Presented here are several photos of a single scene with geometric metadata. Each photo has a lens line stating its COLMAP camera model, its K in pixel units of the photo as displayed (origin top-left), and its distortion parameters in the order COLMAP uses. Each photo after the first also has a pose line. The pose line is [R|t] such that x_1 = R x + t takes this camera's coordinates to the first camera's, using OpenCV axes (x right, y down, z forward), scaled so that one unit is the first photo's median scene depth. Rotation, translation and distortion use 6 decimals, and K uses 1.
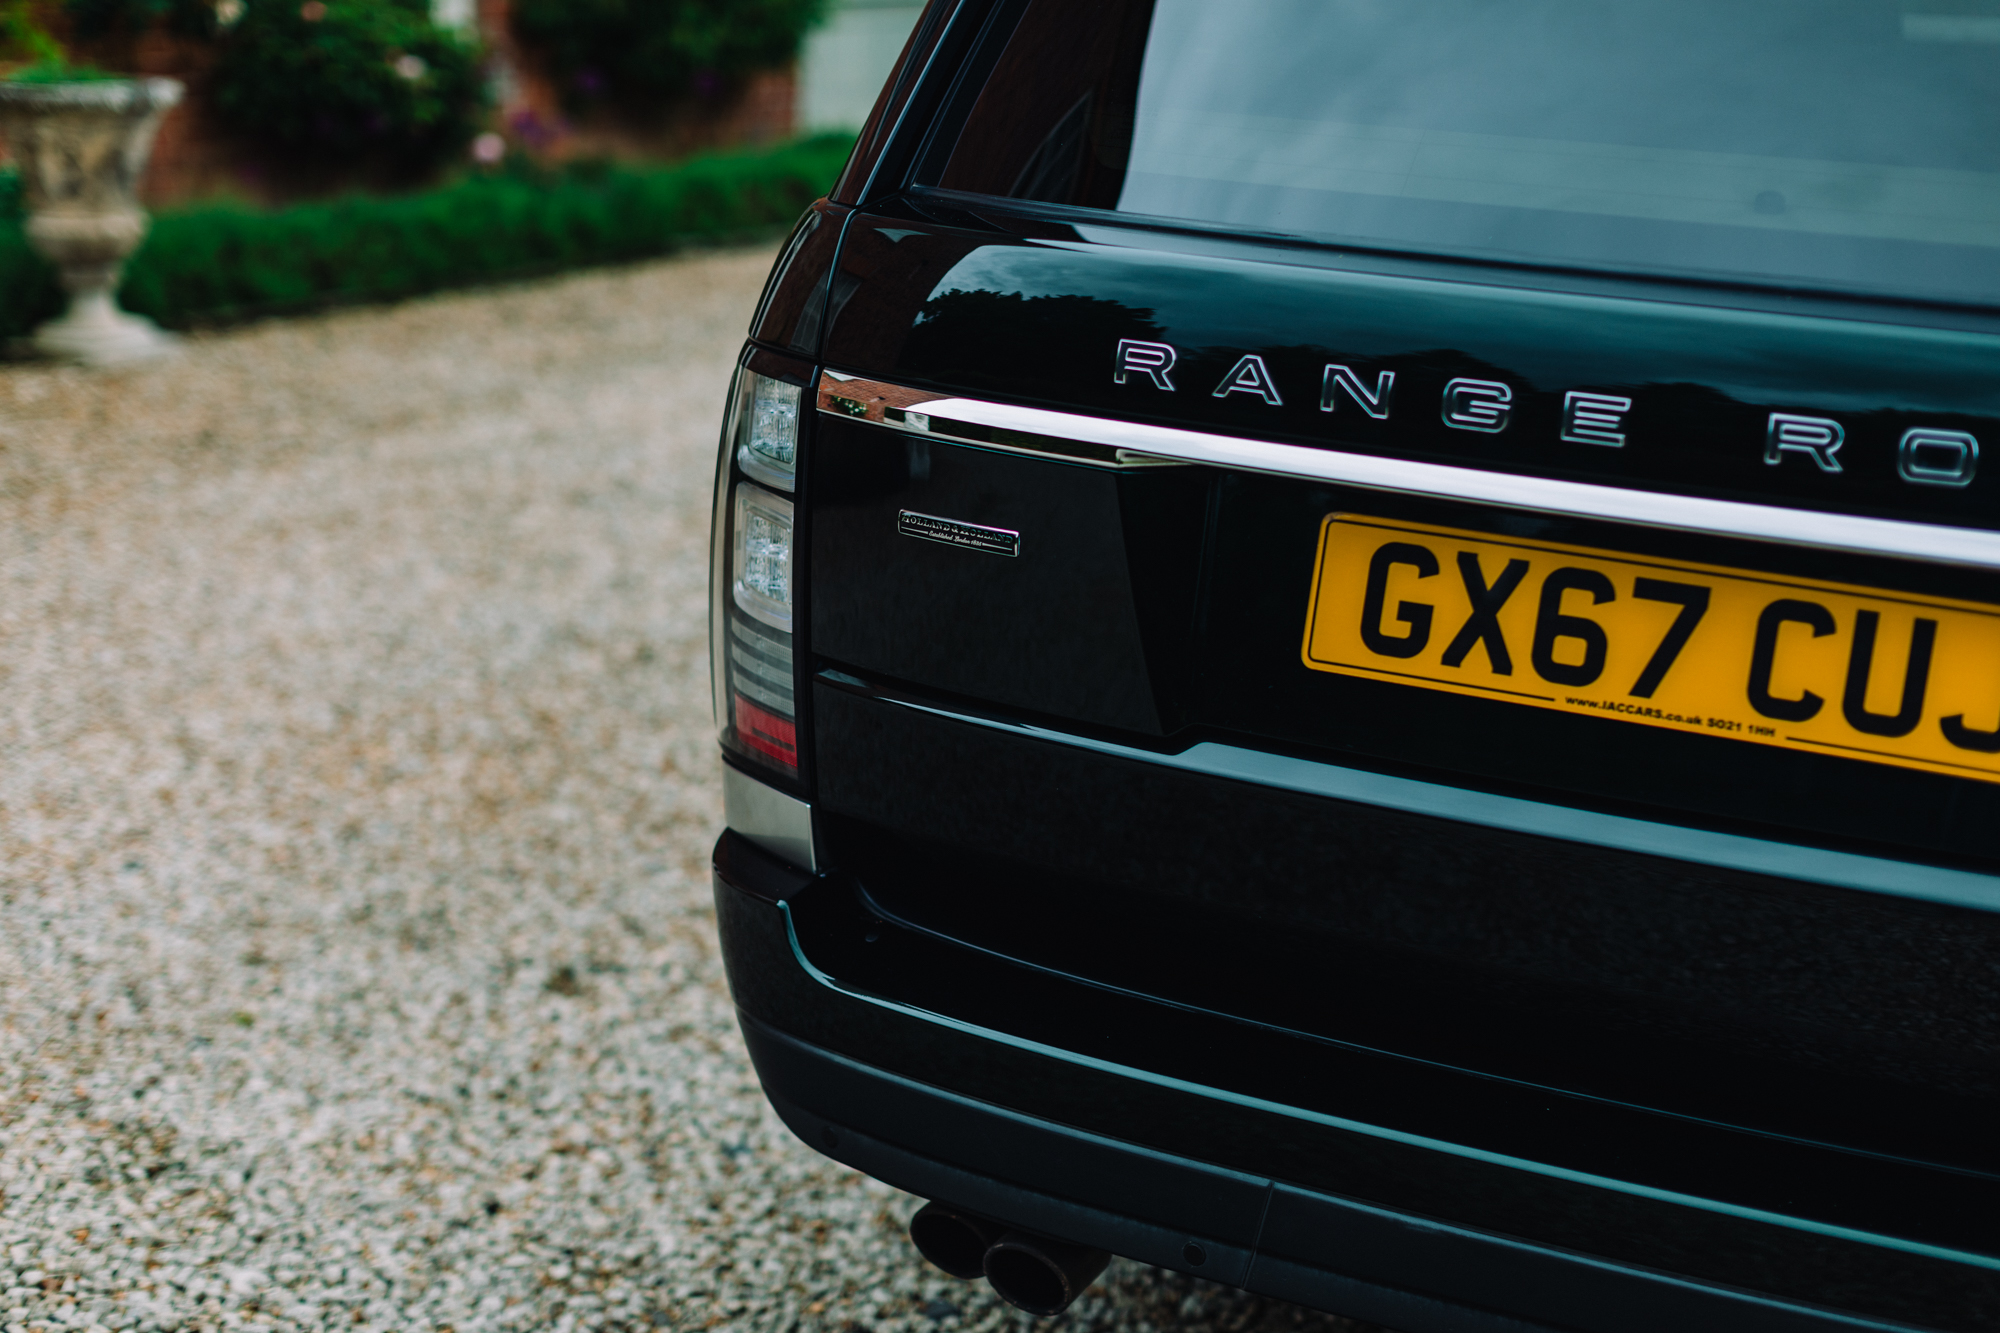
lens RADIAL K [[2914.0, 0, 1019.0], [0, 2914.0, 672.4], [0, 0, 1]] dist [0.013170, 0.000000]
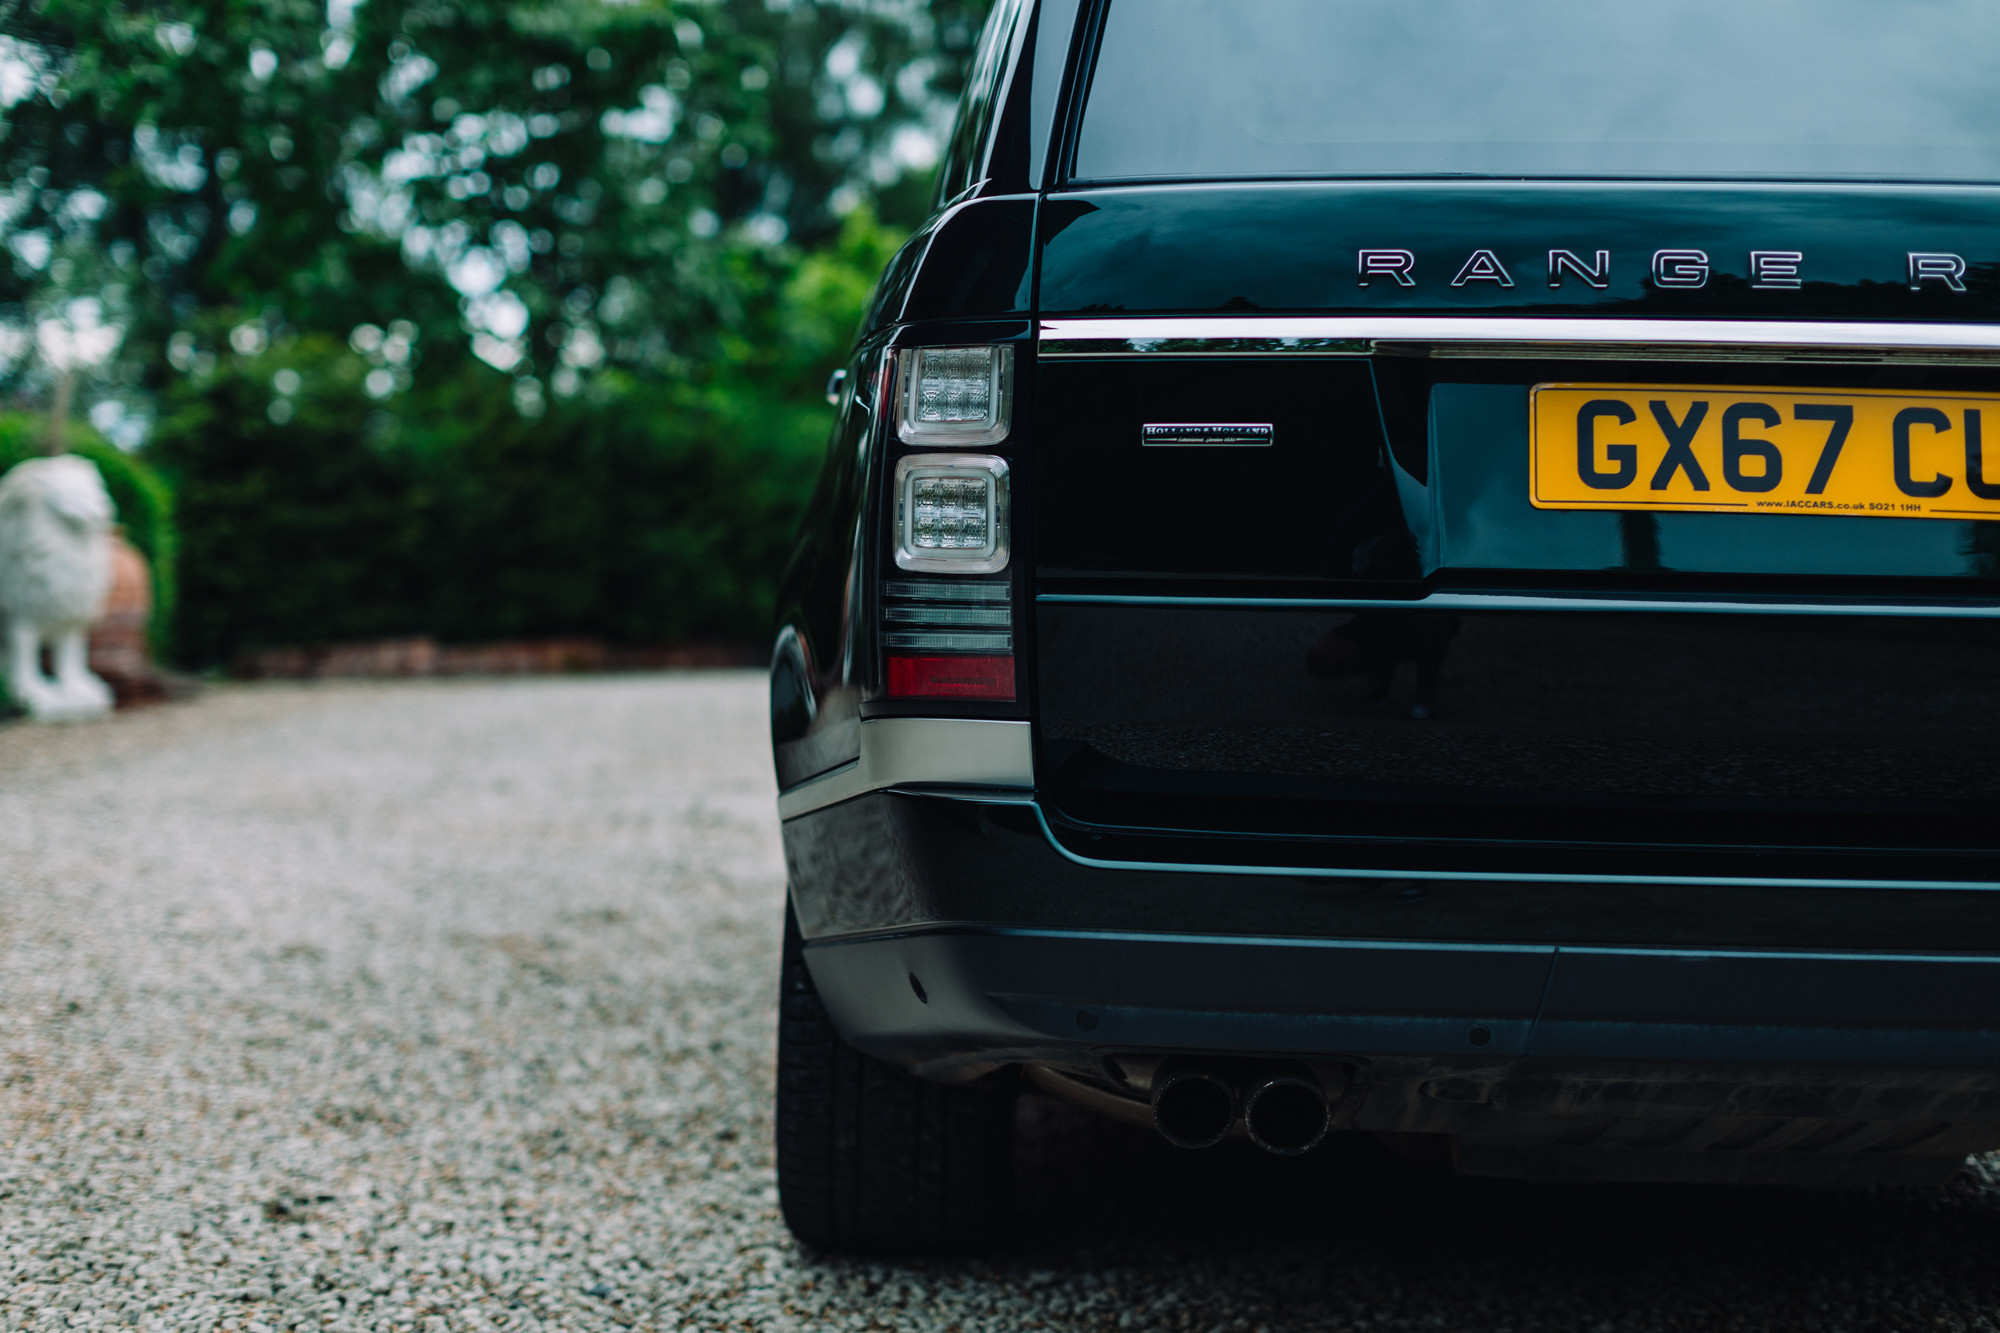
lens RADIAL K [[2914.0, 0, 1001.1], [0, 2914.0, 661.0], [0, 0, 1]] dist [0.013170, 0.000000]
pose [[0.915791, -0.044572, 0.399173, -0.622389], [0.127591, 0.974630, -0.183894, 0.267987], [-0.380850, 0.219339, 0.898245, 0.008522]]
